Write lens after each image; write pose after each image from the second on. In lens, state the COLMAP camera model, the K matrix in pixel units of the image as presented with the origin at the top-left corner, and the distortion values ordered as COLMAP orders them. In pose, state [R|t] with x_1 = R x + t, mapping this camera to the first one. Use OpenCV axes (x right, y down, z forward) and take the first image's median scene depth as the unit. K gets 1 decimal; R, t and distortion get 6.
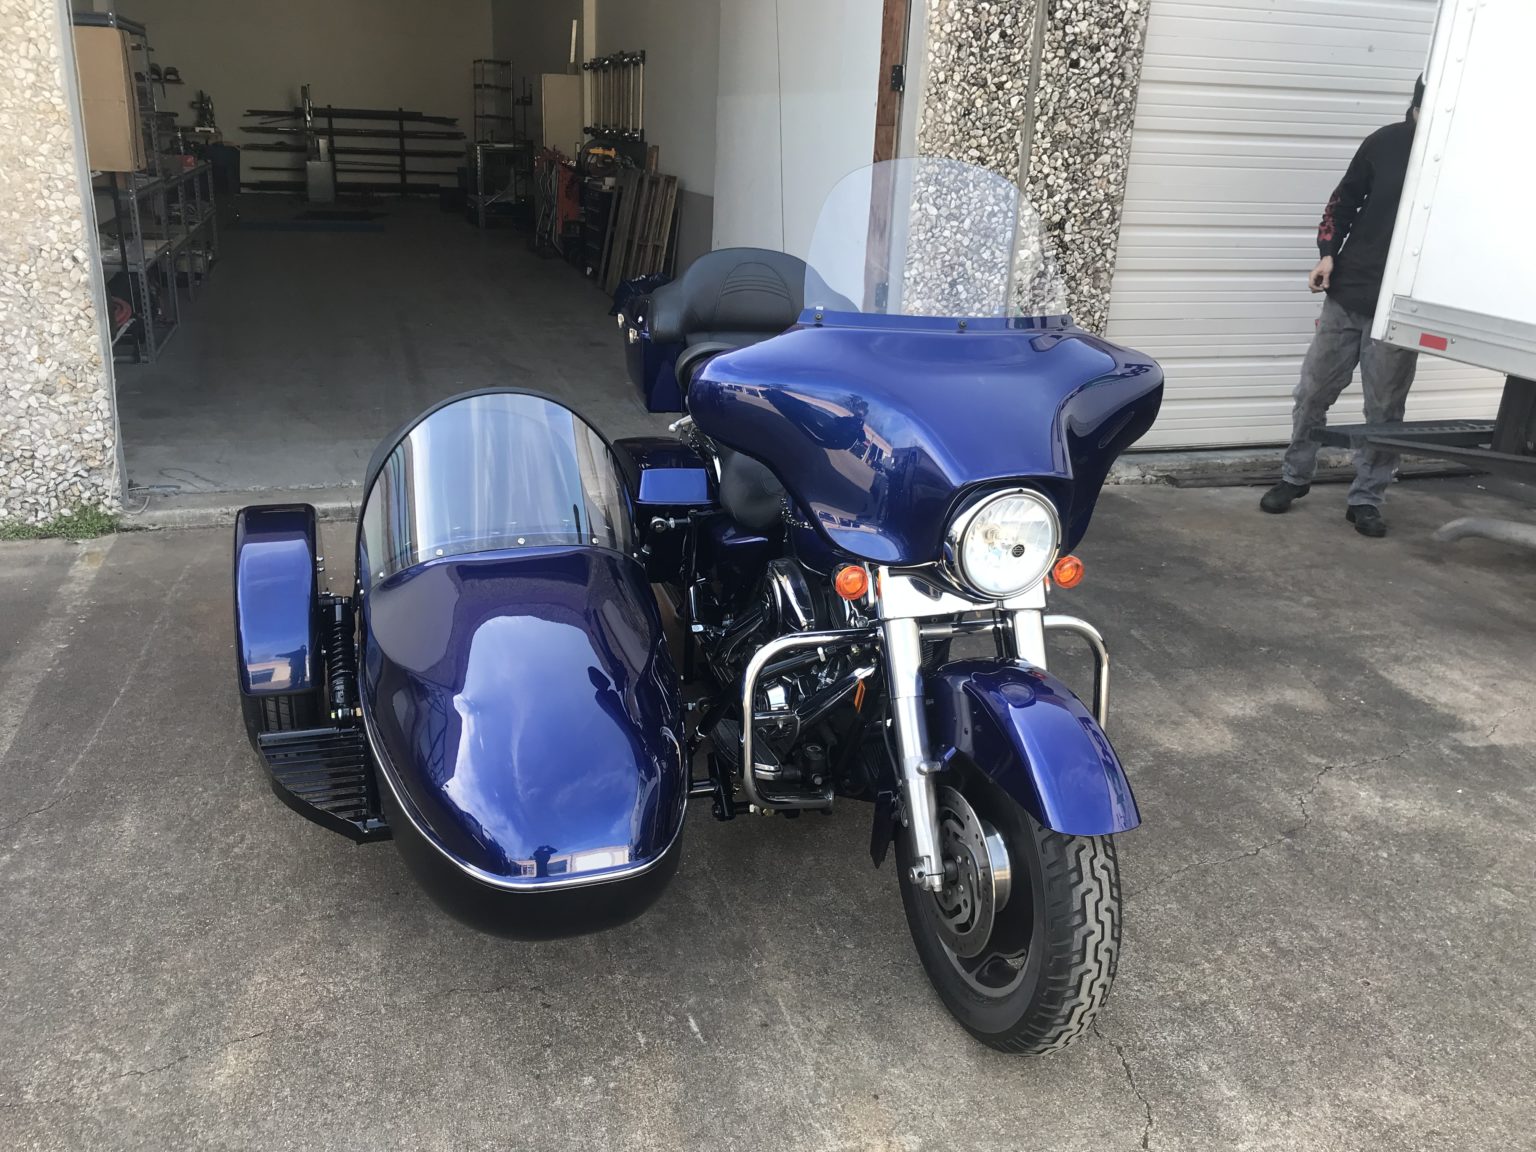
lens RADIAL K [[1356.9, 0, 768.0], [0, 1356.9, 576.0], [0, 0, 1]] dist [0.000716, 0.004624]
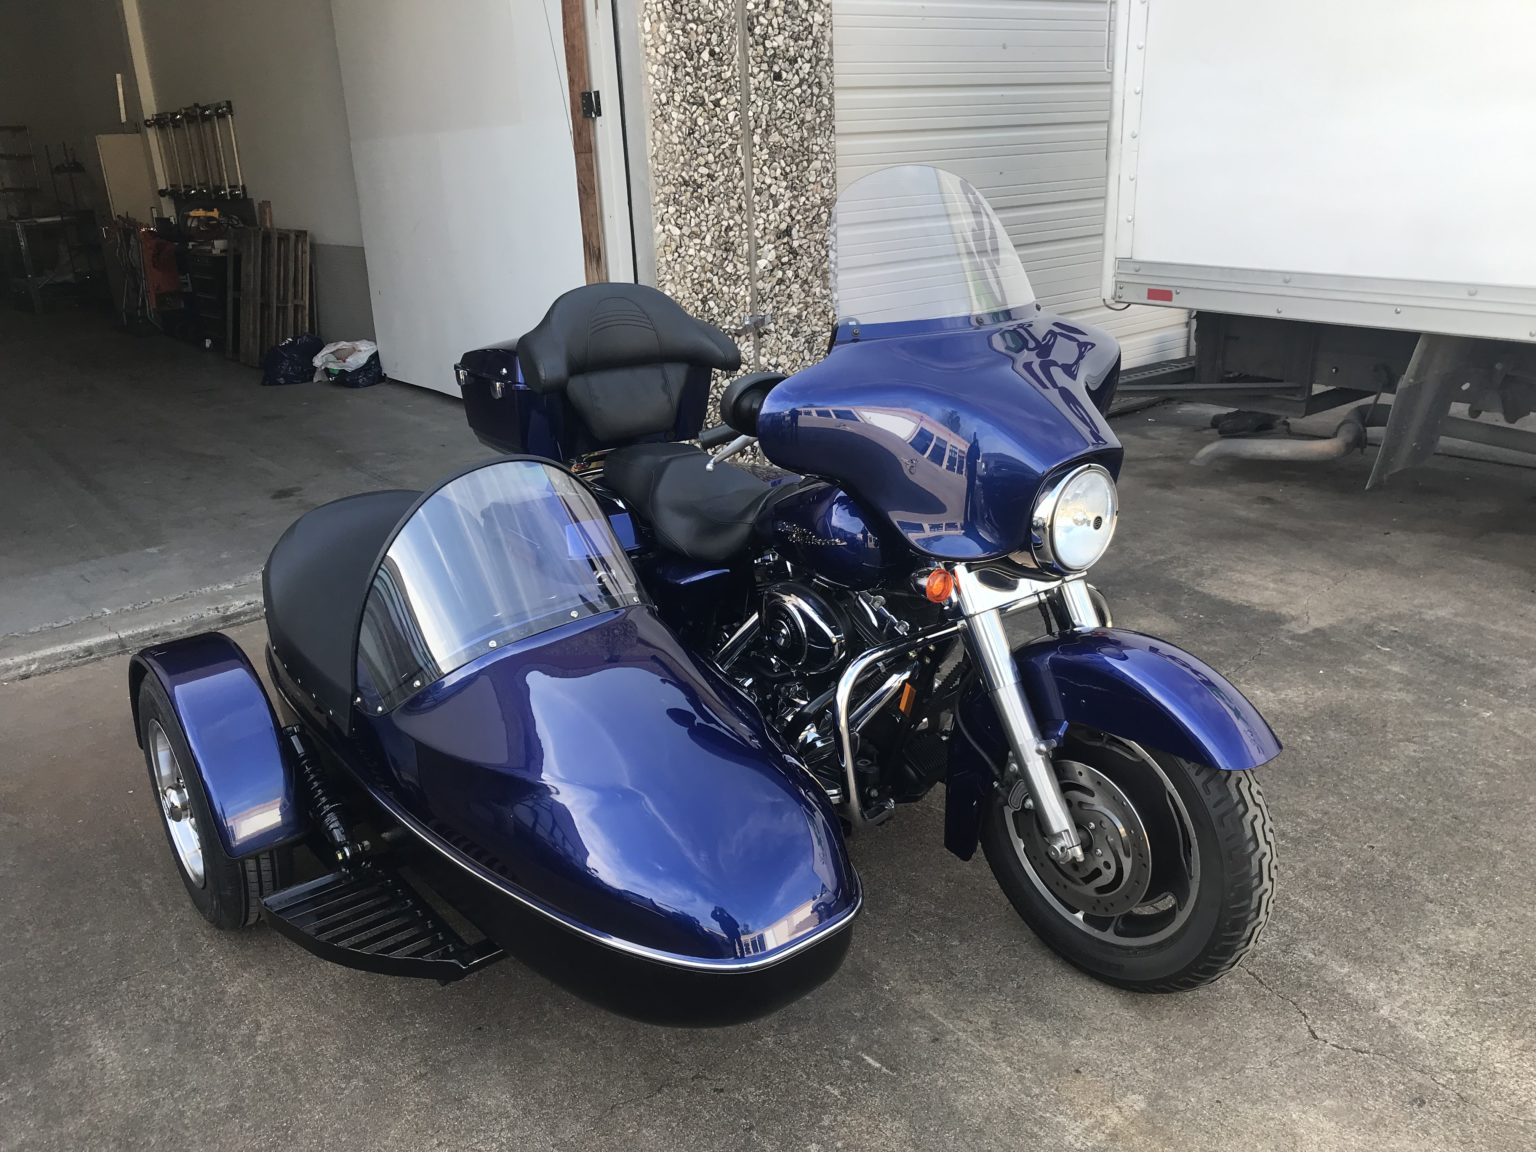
lens RADIAL K [[1347.4, 0, 768.0], [0, 1347.4, 576.0], [0, 0, 1]] dist [0.017183, -0.012509]
pose [[0.926975, -0.190986, 0.322864, -0.187465], [0.196254, 0.980415, 0.016489, -0.021508], [-0.319689, 0.048078, 0.946302, 0.043764]]
